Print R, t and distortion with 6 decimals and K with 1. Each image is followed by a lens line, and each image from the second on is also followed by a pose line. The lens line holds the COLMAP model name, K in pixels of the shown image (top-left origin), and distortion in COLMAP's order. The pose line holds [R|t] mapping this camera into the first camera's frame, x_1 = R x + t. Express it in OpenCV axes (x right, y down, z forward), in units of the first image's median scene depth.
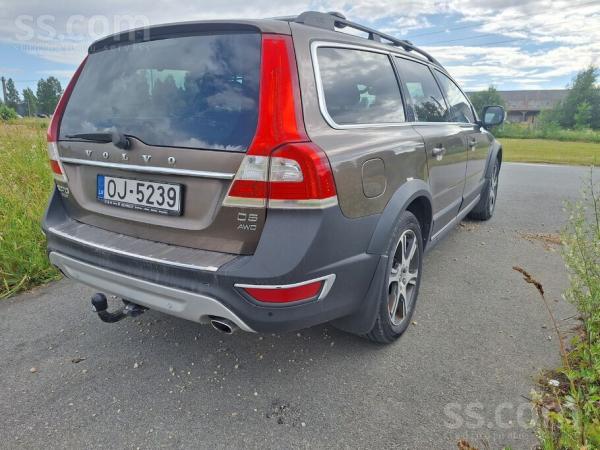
lens RADIAL K [[414.3, 0, 297.8], [0, 414.3, 225.7], [0, 0, 1]] dist [0.062220, -0.062611]
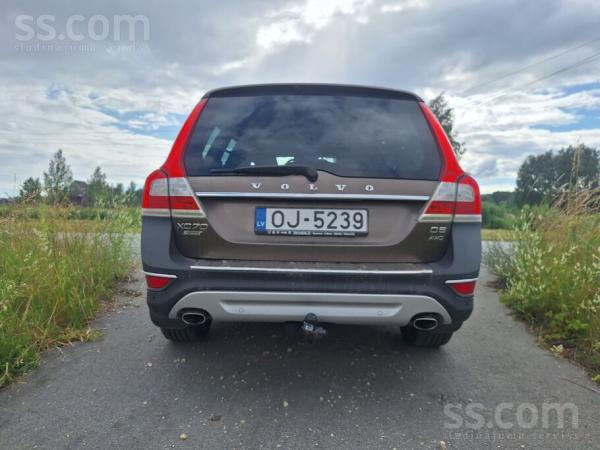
lens RADIAL K [[414.3, 0, 297.8], [0, 414.3, 225.7], [0, 0, 1]] dist [0.062220, -0.062611]
pose [[0.854025, -0.011747, 0.520100, -1.003835], [0.116934, 0.978497, -0.169911, 0.117232], [-0.506921, 0.205925, 0.837034, 0.113362]]
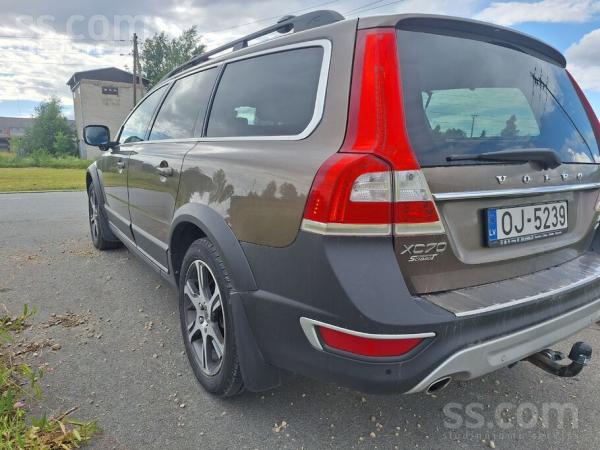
lens RADIAL K [[414.3, 0, 297.8], [0, 414.3, 225.7], [0, 0, 1]] dist [0.062220, -0.062611]
pose [[0.426638, -0.158768, 0.890378, -1.374756], [0.215864, 0.973895, 0.070225, -0.235200], [-0.878284, 0.162240, 0.449773, 1.055621]]
